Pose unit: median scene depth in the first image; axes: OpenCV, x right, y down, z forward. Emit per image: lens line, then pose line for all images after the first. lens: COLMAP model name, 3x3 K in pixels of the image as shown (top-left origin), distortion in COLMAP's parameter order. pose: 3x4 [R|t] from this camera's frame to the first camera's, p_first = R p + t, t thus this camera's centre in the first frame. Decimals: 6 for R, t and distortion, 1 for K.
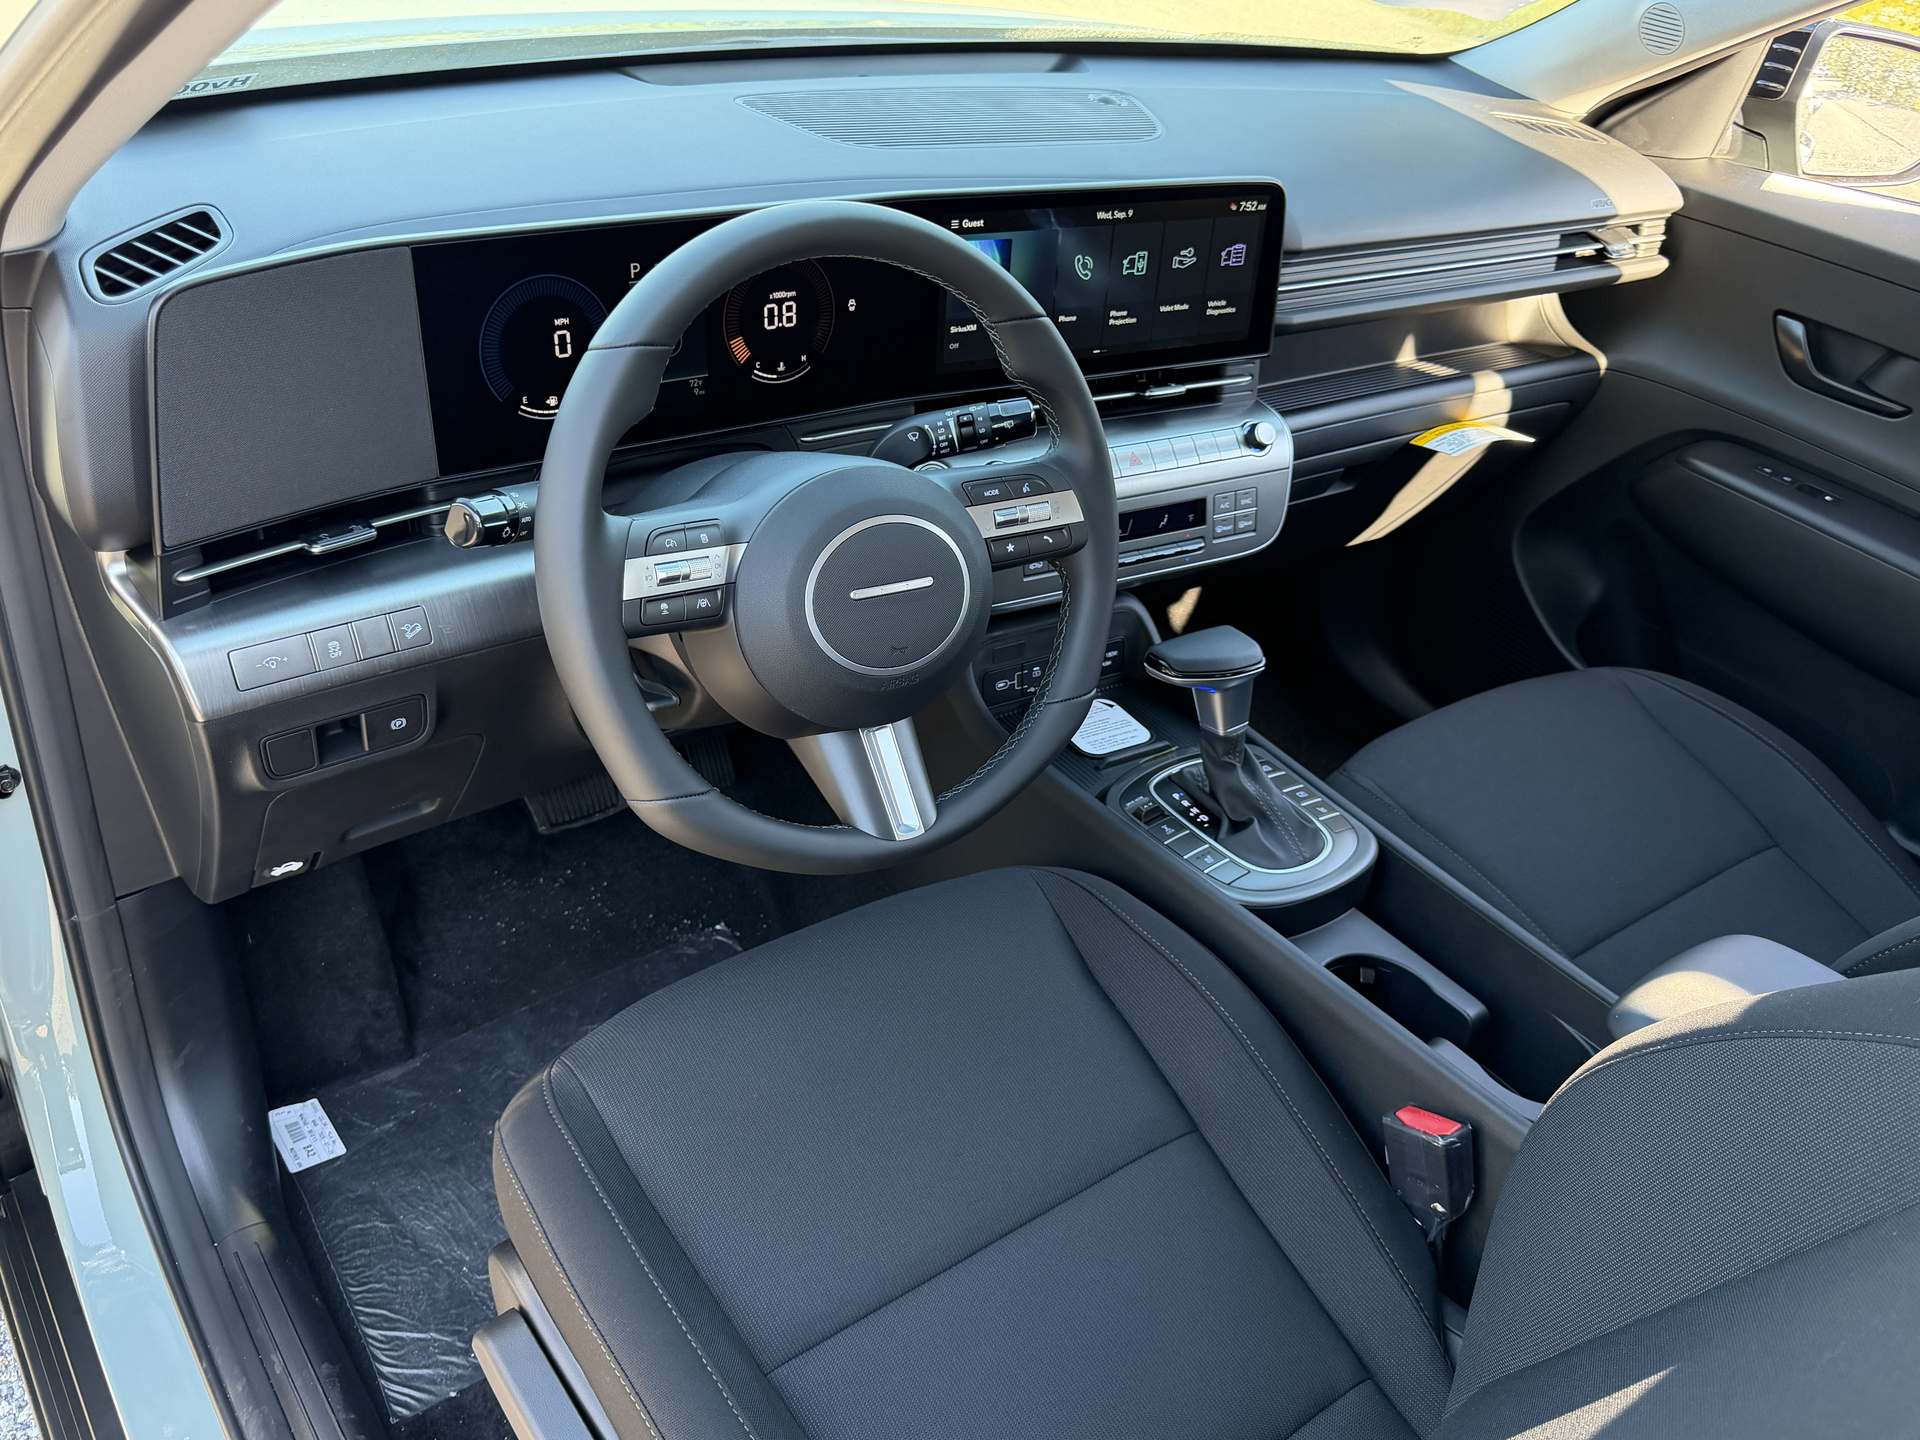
lens RADIAL K [[1505.0, 0, 953.6], [0, 1505.0, 736.3], [0, 0, 1]] dist [0.170624, -0.350860]
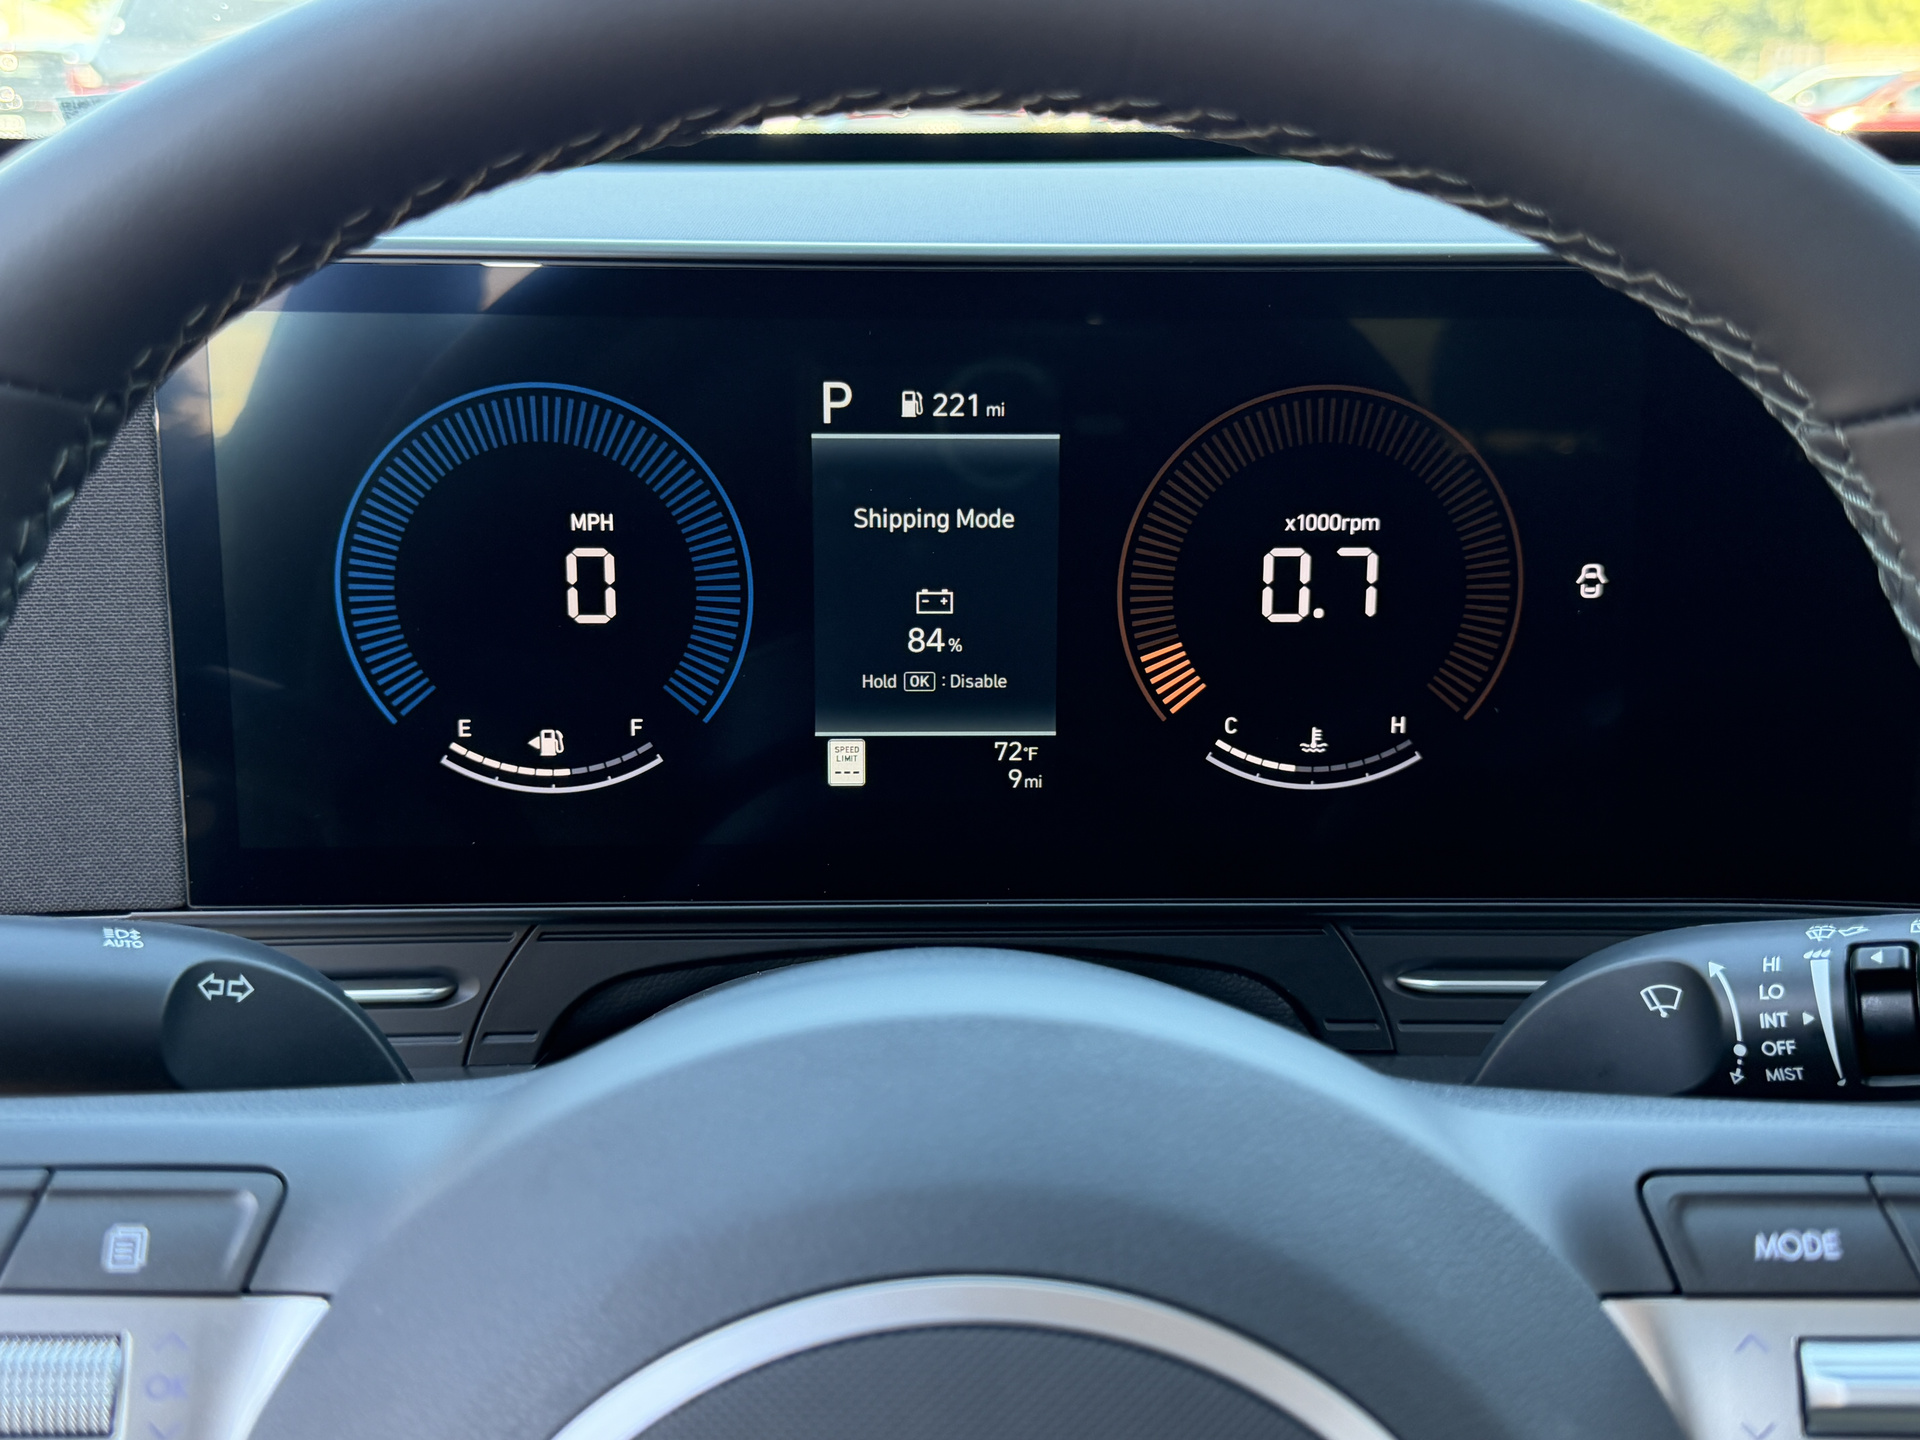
lens RADIAL K [[2038.7, 0, 956.8], [0, 2038.7, 723.4], [0, 0, 1]] dist [0.160140, -0.460363]
pose [[0.811719, 0.064005, -0.580530, 0.067362], [-0.258061, 0.930991, -0.258185, -0.103885], [0.523943, 0.359386, 0.772221, 0.561373]]
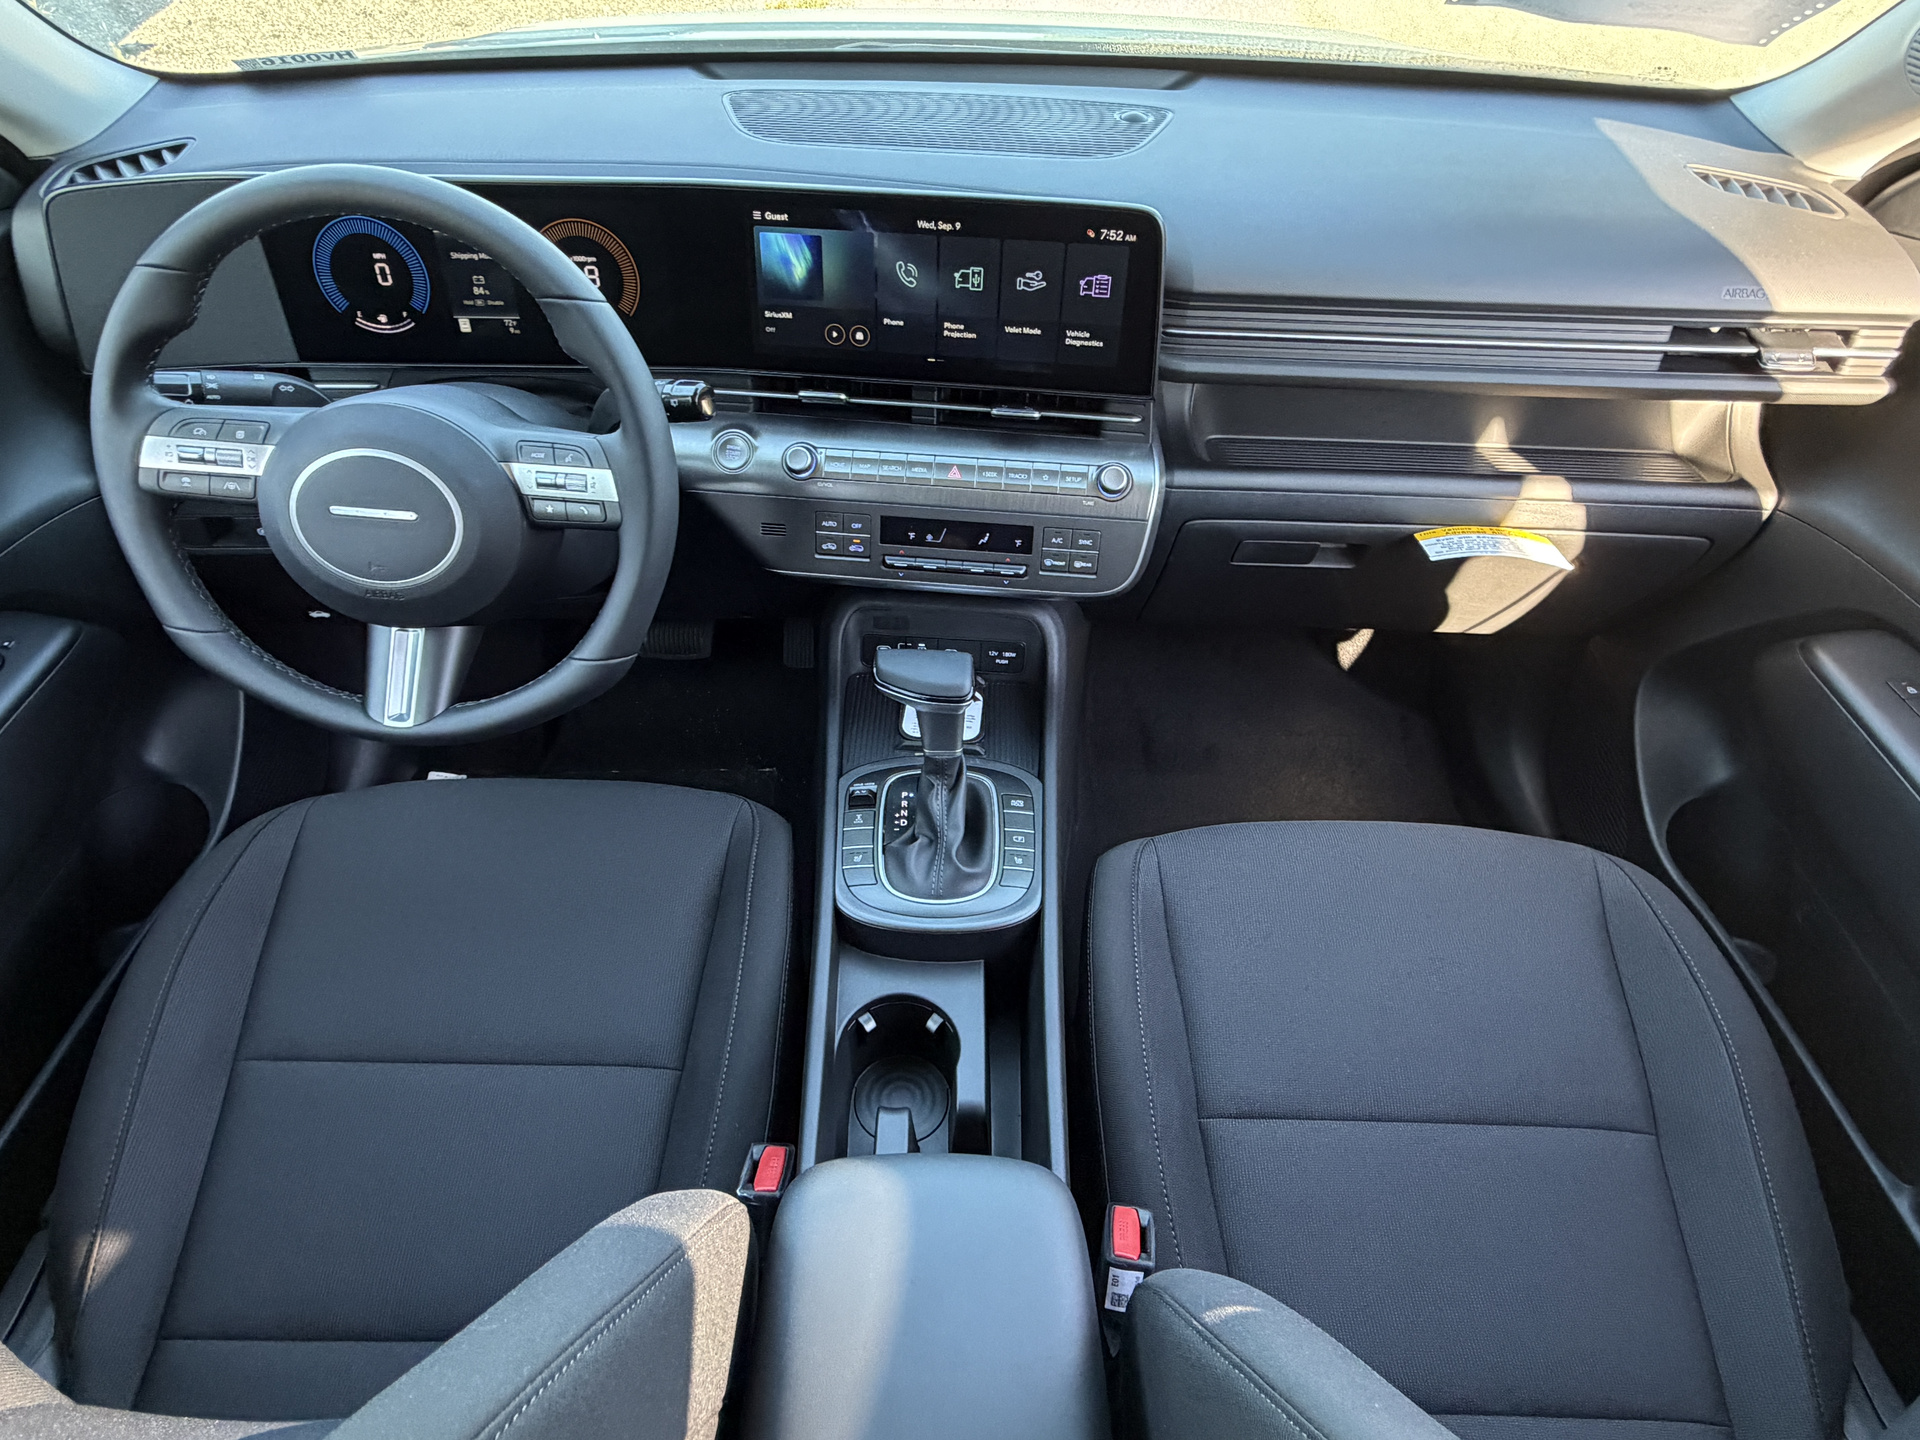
lens RADIAL K [[1112.3, 0, 938.8], [0, 1112.3, 725.0], [0, 0, 1]] dist [0.002296, -0.000355]
pose [[0.789456, 0.333353, -0.515398, 0.578741], [-0.280777, 0.942798, 0.179711, -0.160376], [0.545823, 0.002838, 0.837896, 0.382504]]
